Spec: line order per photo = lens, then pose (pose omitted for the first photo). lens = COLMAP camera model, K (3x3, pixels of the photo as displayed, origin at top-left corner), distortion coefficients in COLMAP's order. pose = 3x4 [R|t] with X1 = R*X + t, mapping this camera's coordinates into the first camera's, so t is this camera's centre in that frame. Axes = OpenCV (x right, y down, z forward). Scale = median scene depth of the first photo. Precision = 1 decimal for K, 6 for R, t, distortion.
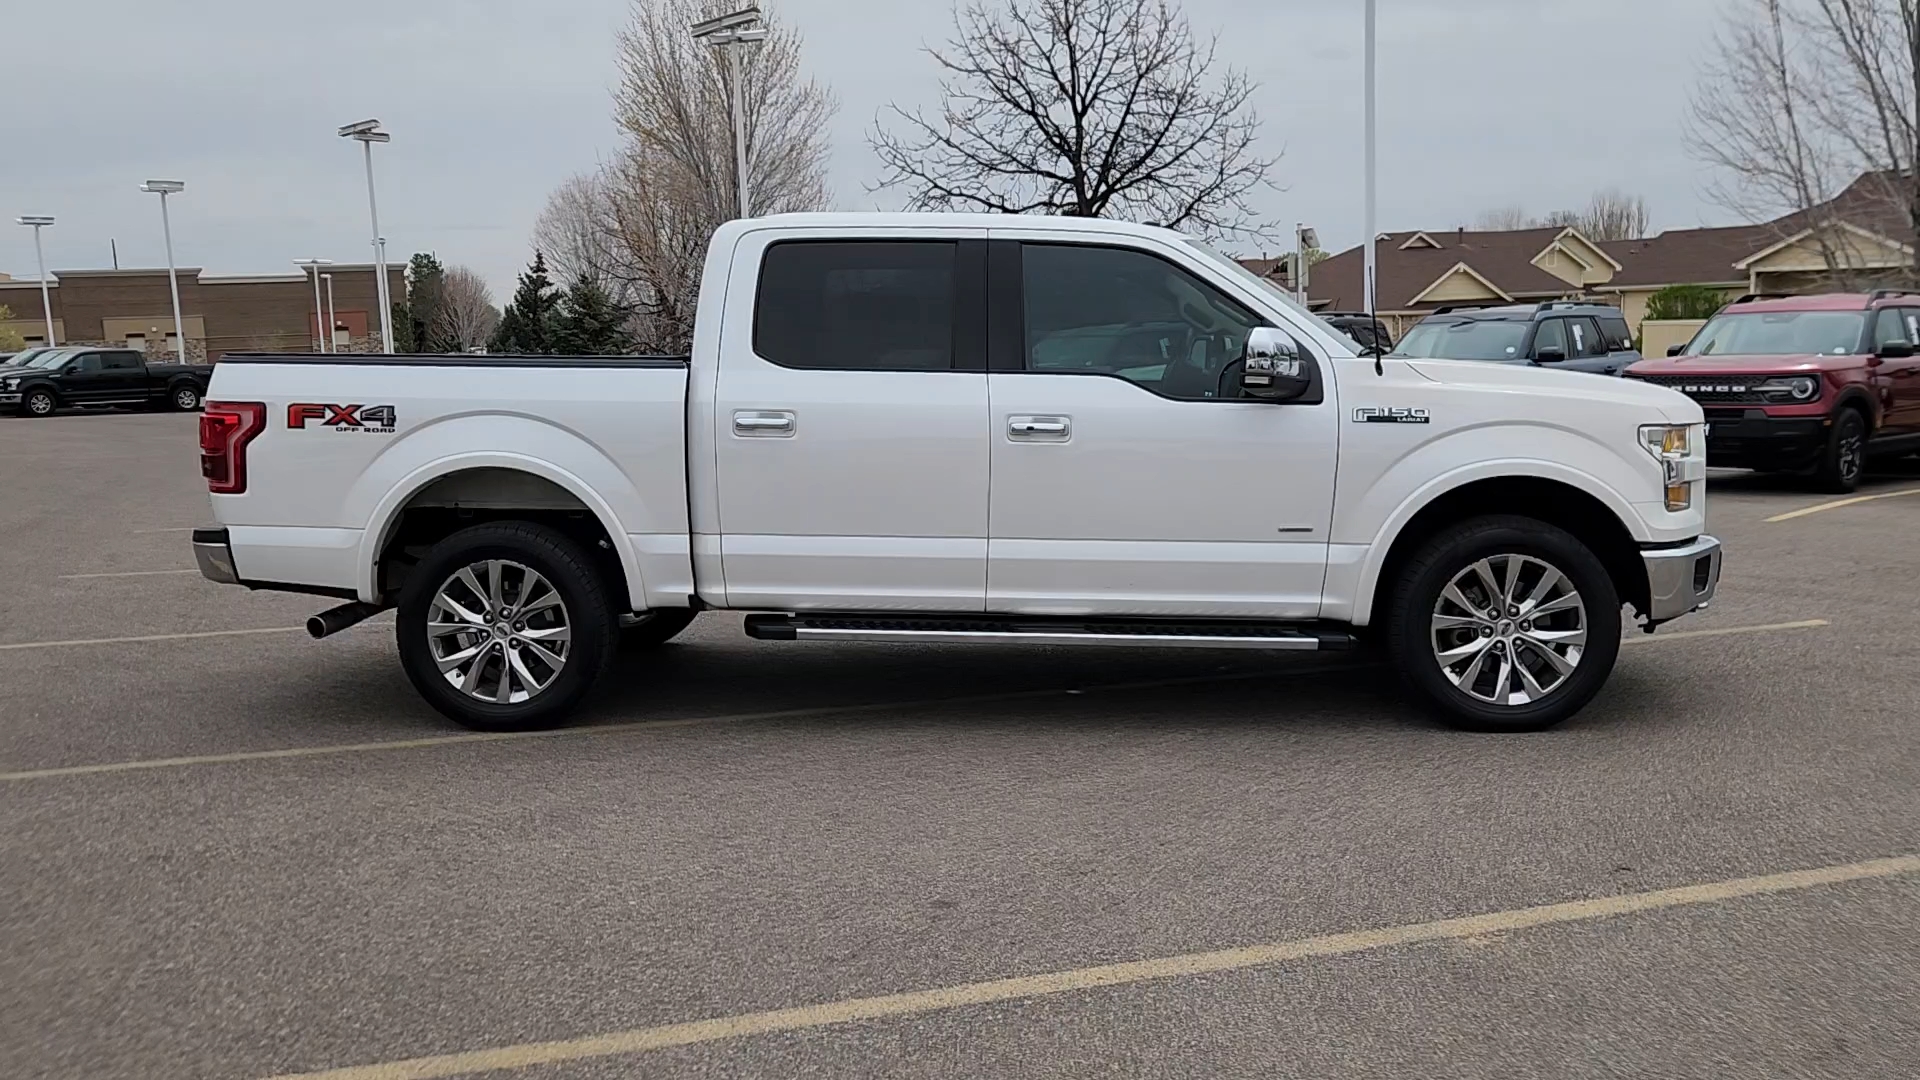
lens RADIAL K [[1622.9, 0, 947.6], [0, 1622.9, 553.1], [0, 0, 1]] dist [0.038292, -0.025050]
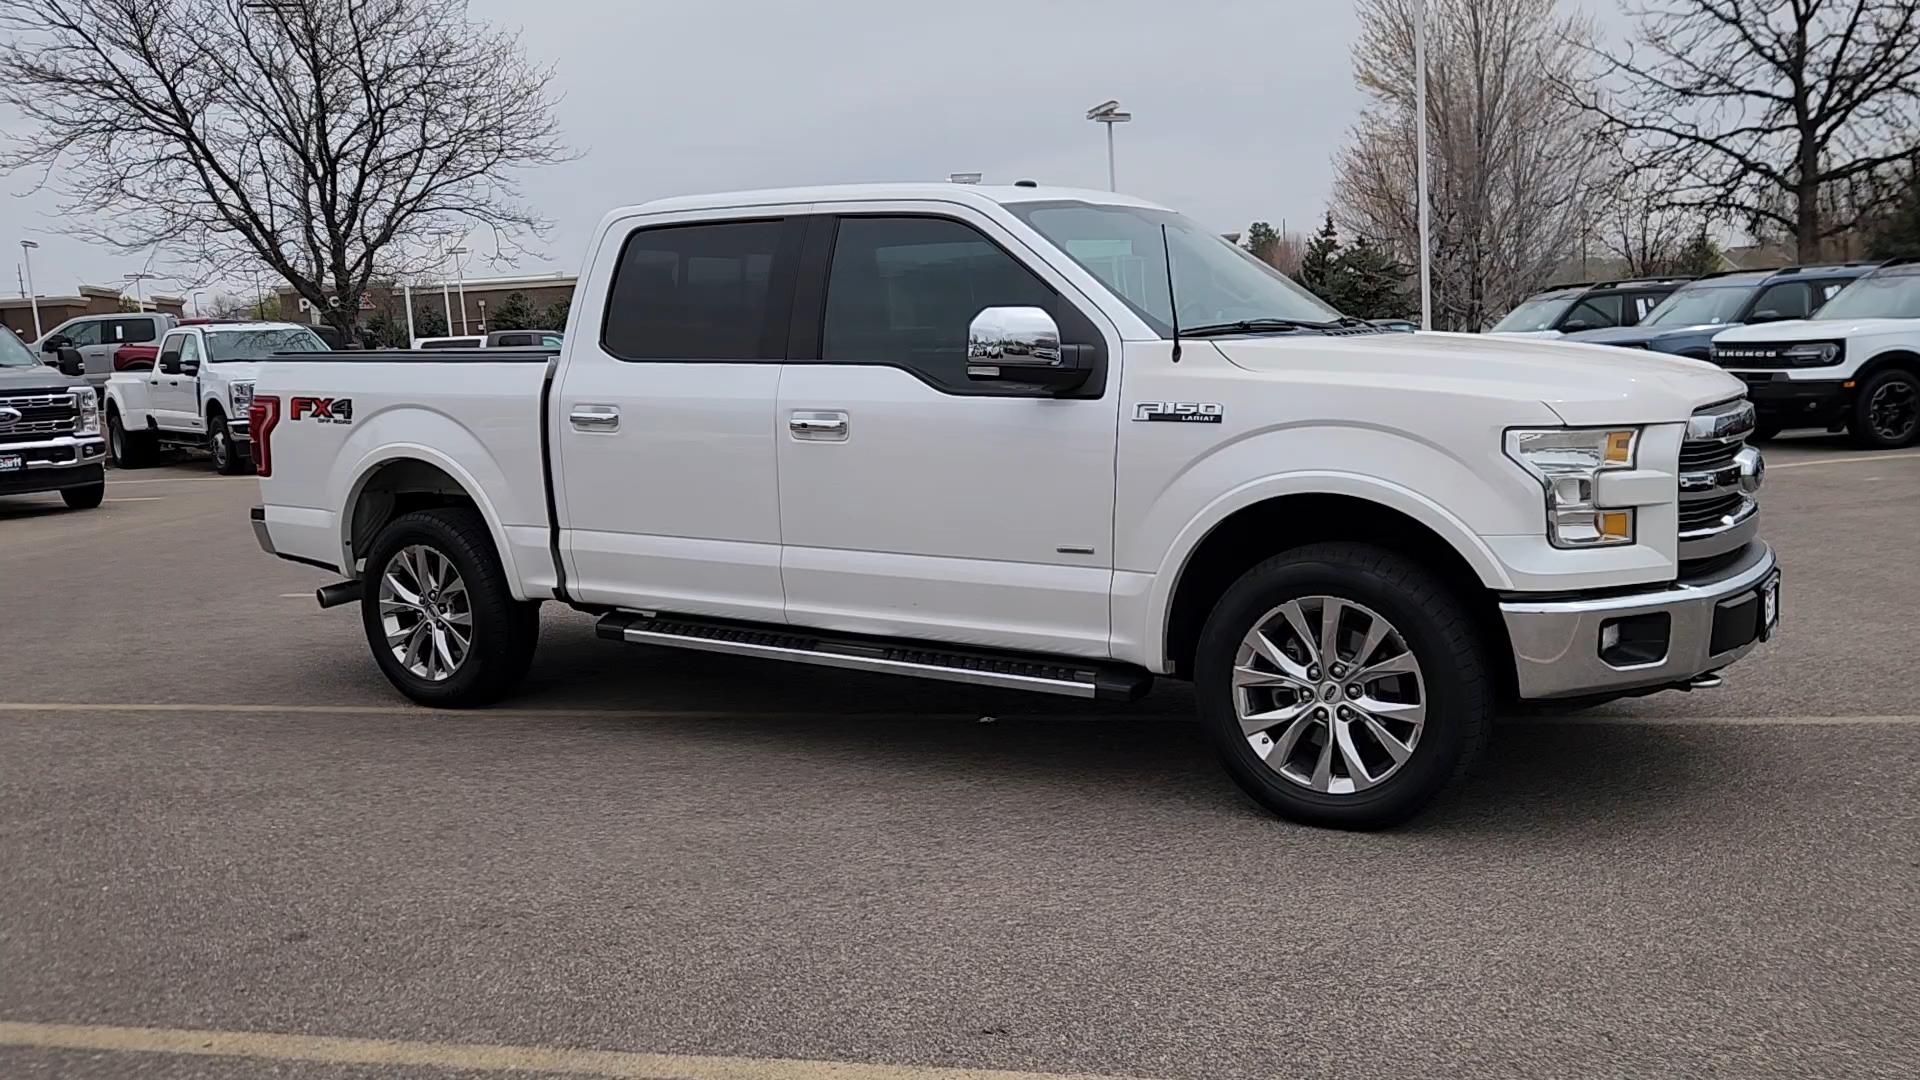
lens RADIAL K [[1622.9, 0, 946.7], [0, 1622.9, 557.3], [0, 0, 1]] dist [0.038292, -0.025050]
pose [[0.871661, 0.046616, -0.487886, 0.540926], [-0.034555, 0.998834, 0.033700, -0.035488], [0.488889, -0.012516, 0.872256, 0.243873]]
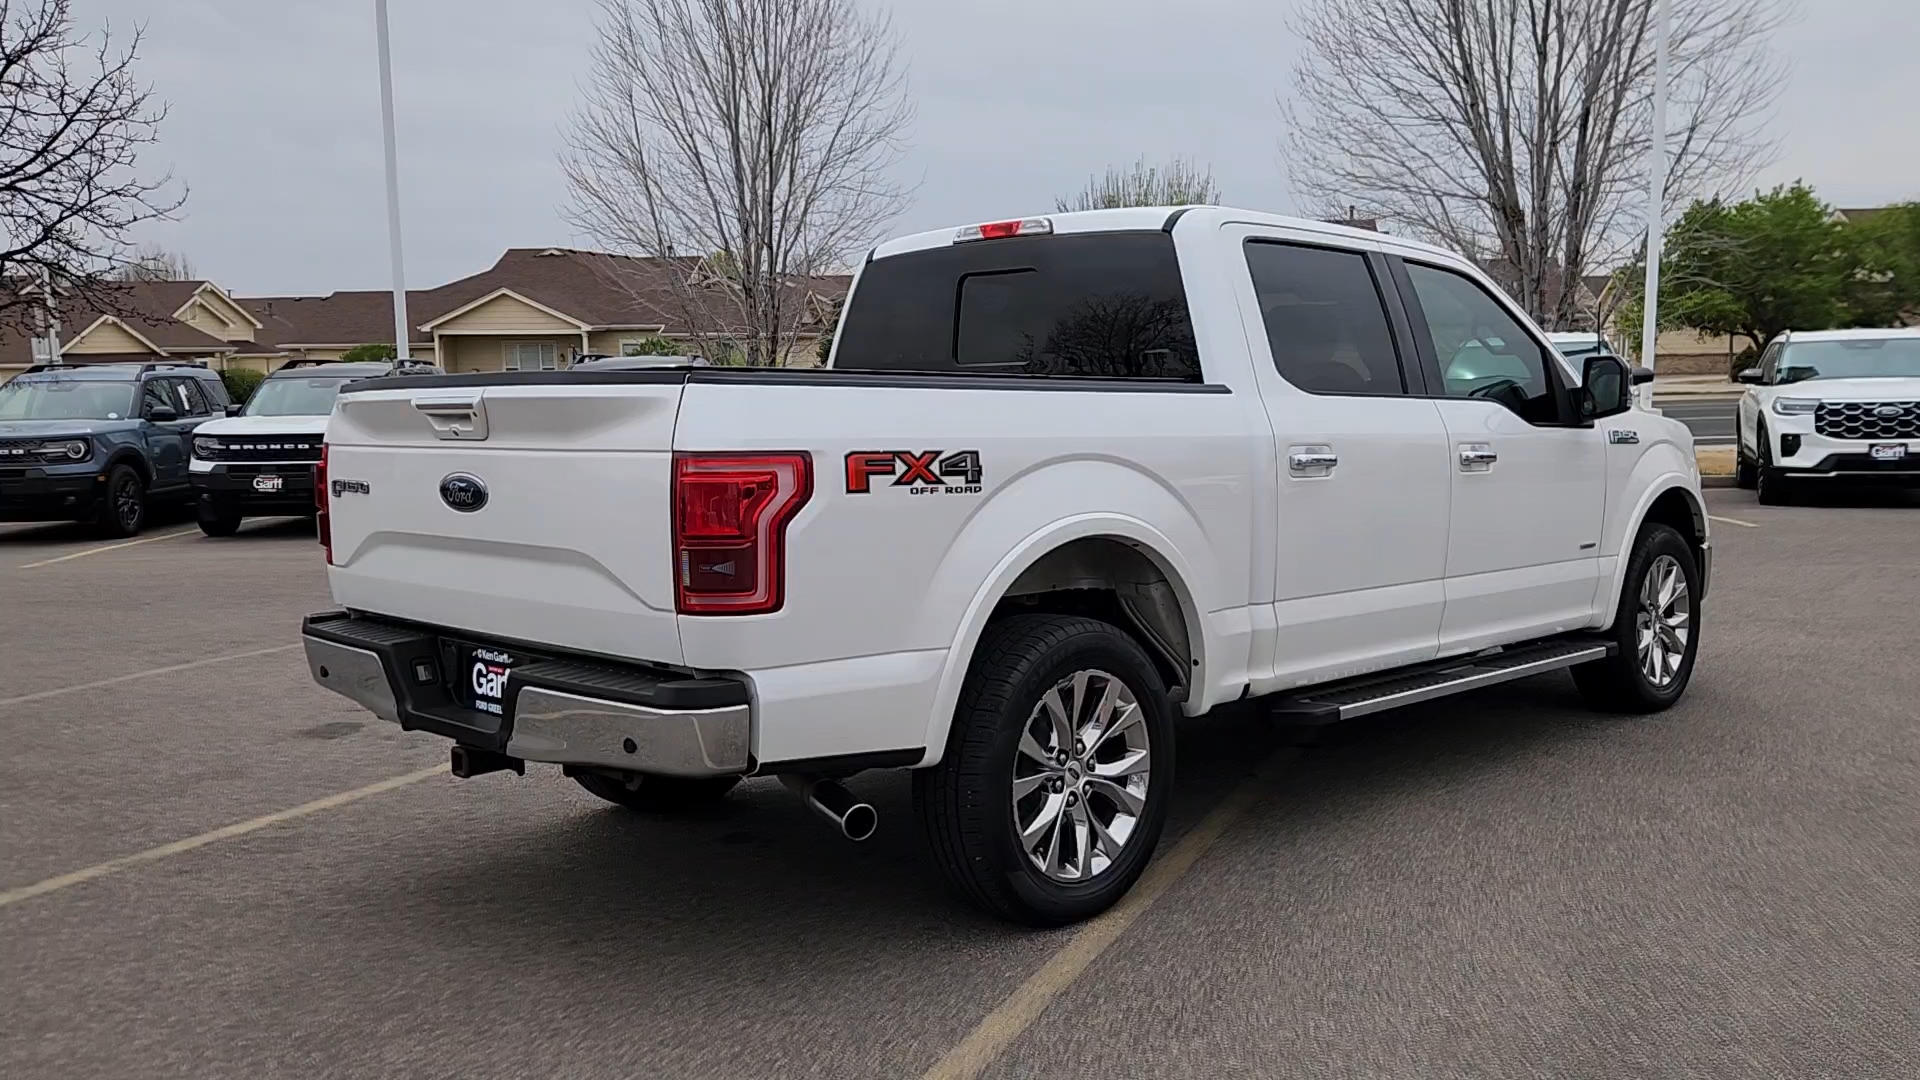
lens RADIAL K [[1622.9, 0, 949.9], [0, 1622.9, 550.1], [0, 0, 1]] dist [0.038292, -0.025050]
pose [[0.661975, -0.068113, 0.746425, -0.826382], [0.097041, 0.995269, 0.004759, -0.055432], [-0.743218, 0.069283, 0.665453, 0.583846]]
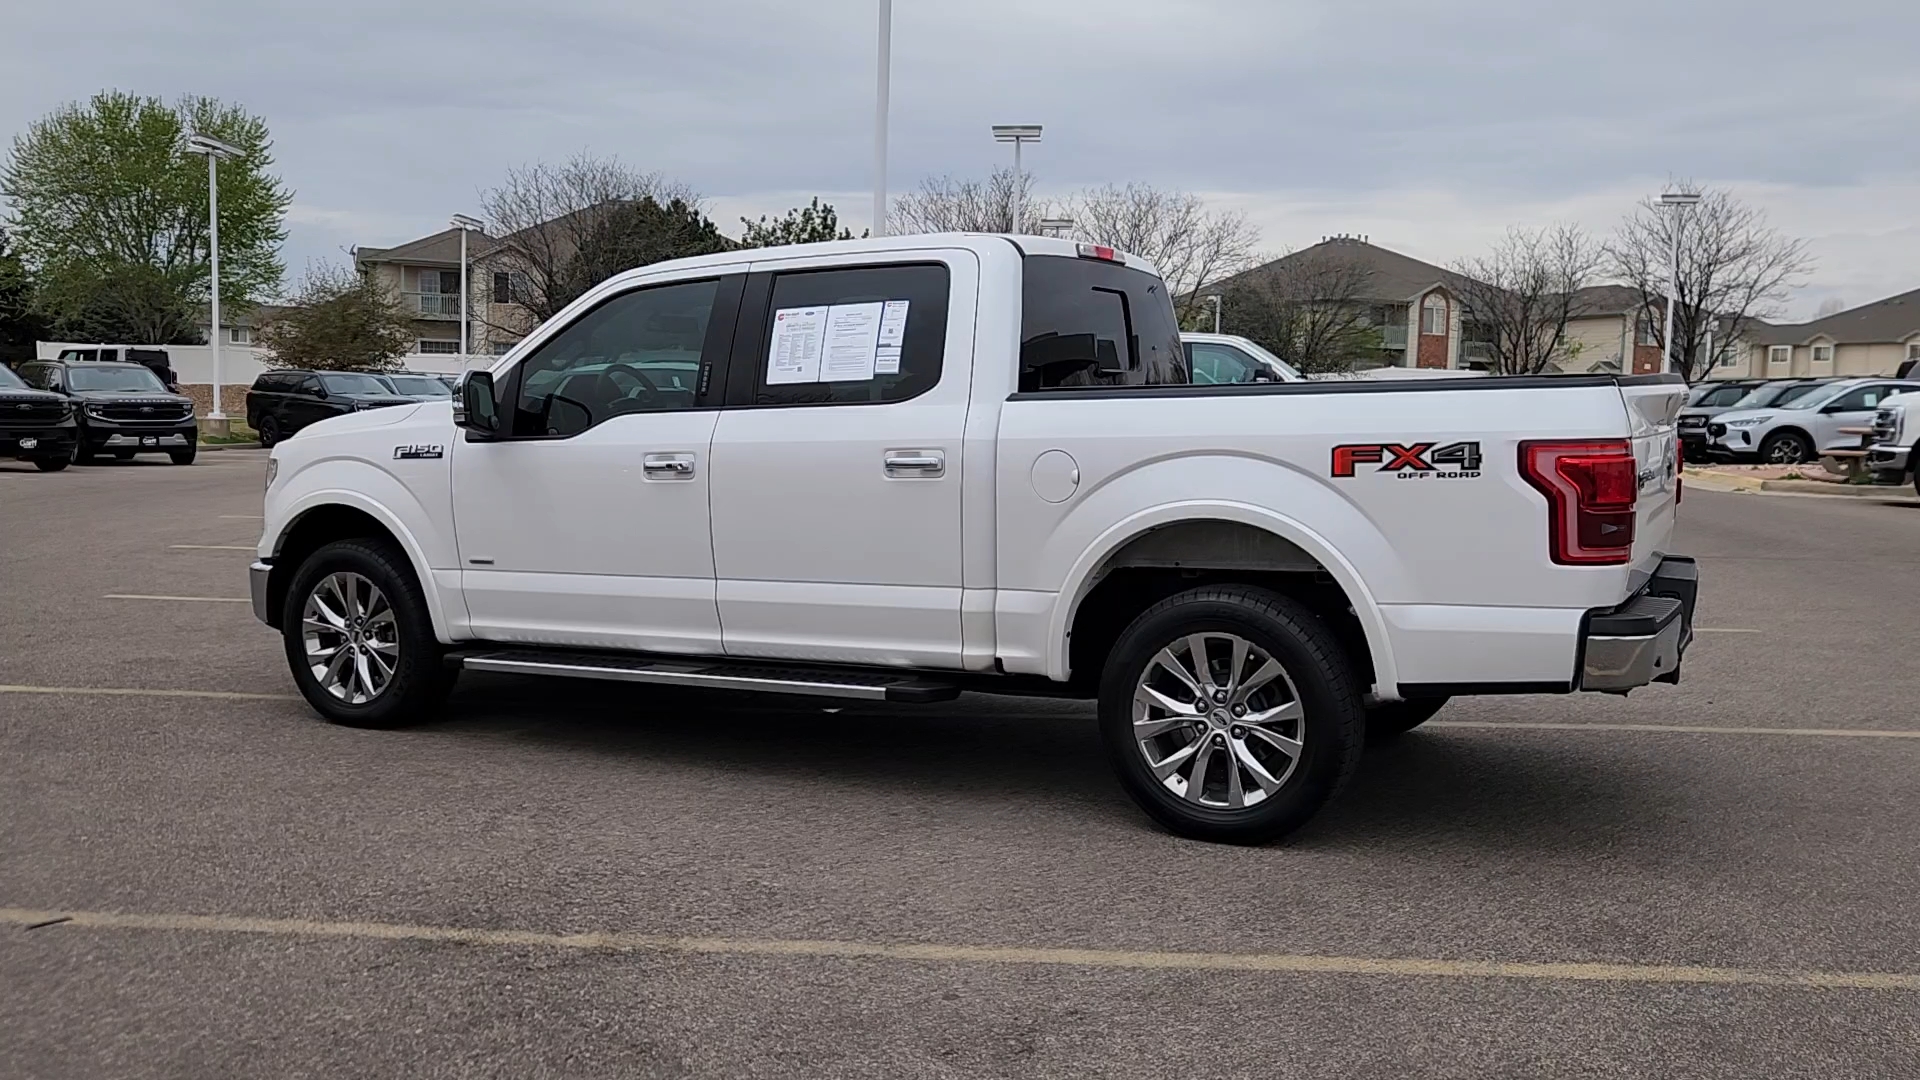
lens RADIAL K [[1622.9, 0, 946.2], [0, 1622.9, 538.8], [0, 0, 1]] dist [0.038292, -0.025050]
pose [[-0.913047, -0.021258, 0.407300, -0.465930], [0.064211, 0.978695, 0.195022, -0.249231], [-0.402768, 0.204218, -0.892229, 2.098874]]
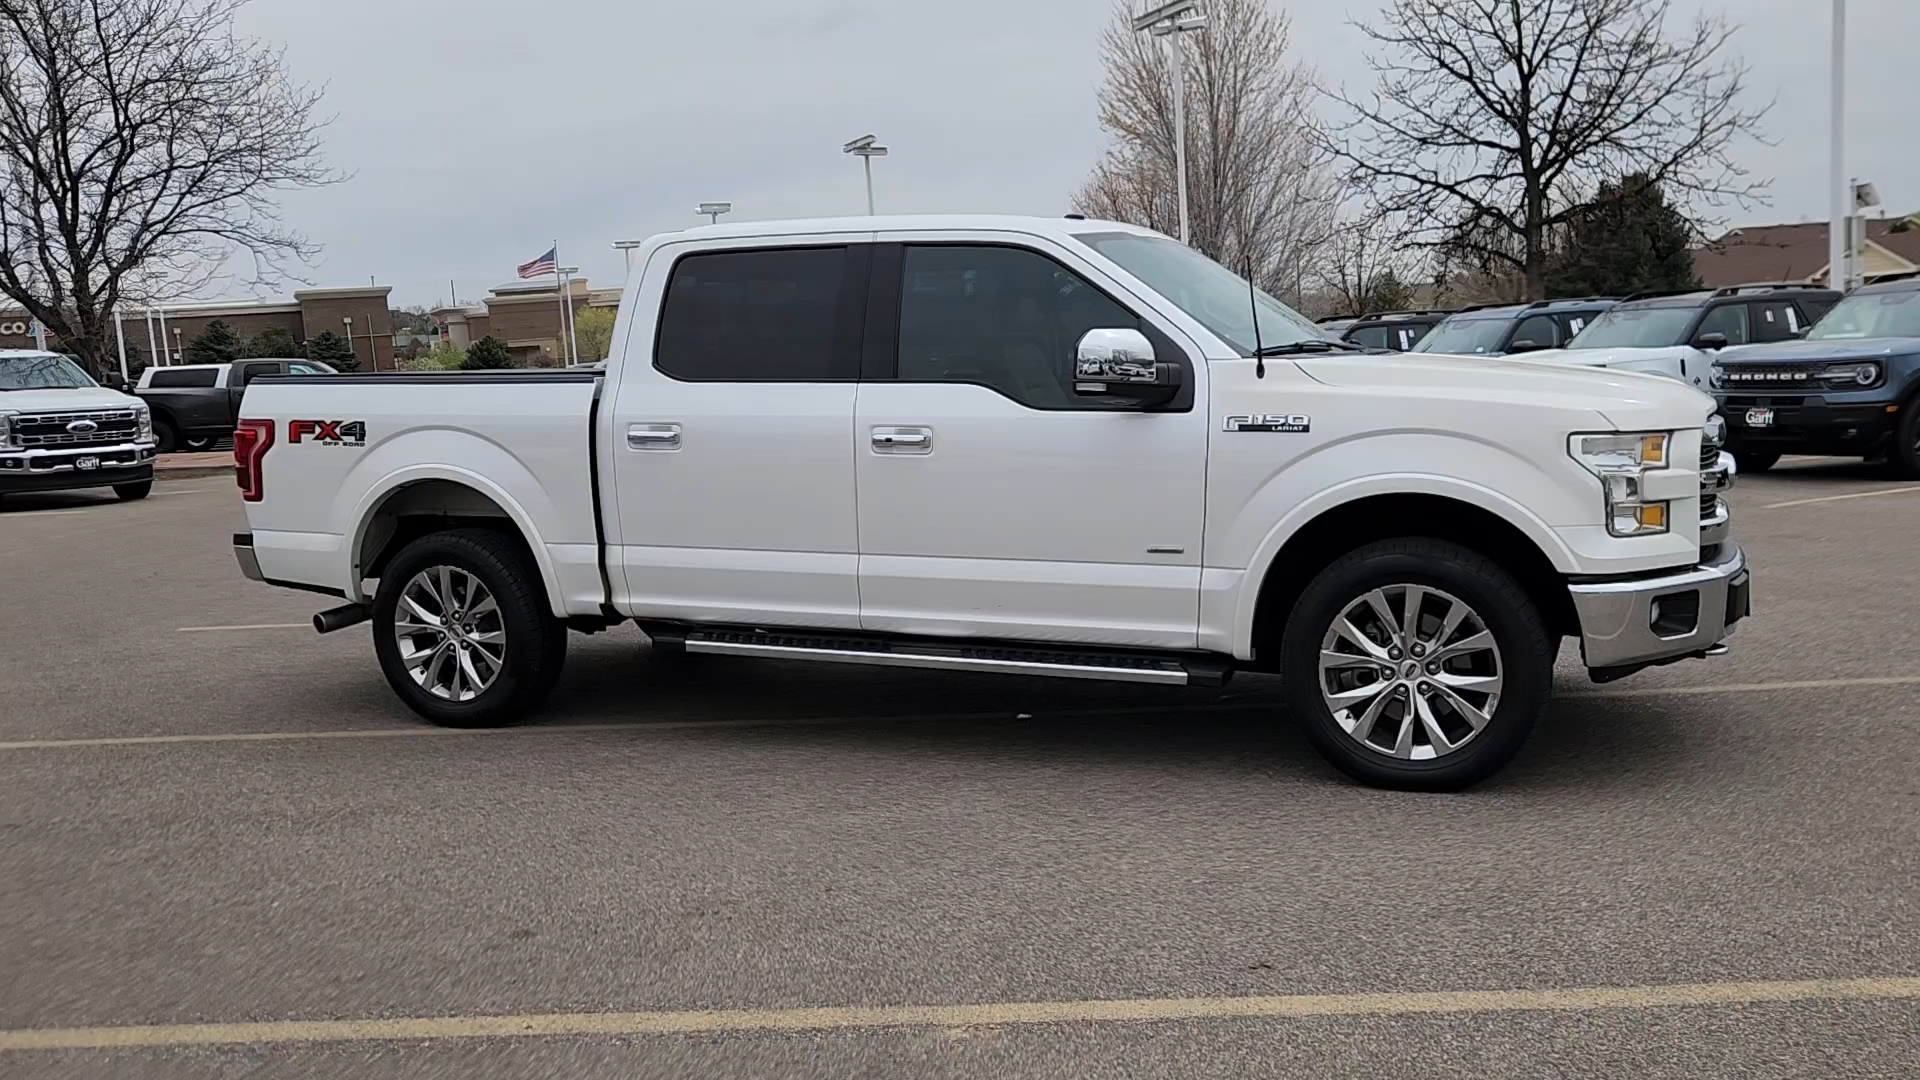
lens RADIAL K [[1622.9, 0, 947.5], [0, 1622.9, 554.9], [0, 0, 1]] dist [0.038292, -0.025050]
pose [[0.942113, 0.018281, -0.334797, 0.389222], [-0.016007, 0.999826, 0.009551, -0.018373], [0.334913, -0.003639, 0.942242, 0.108348]]
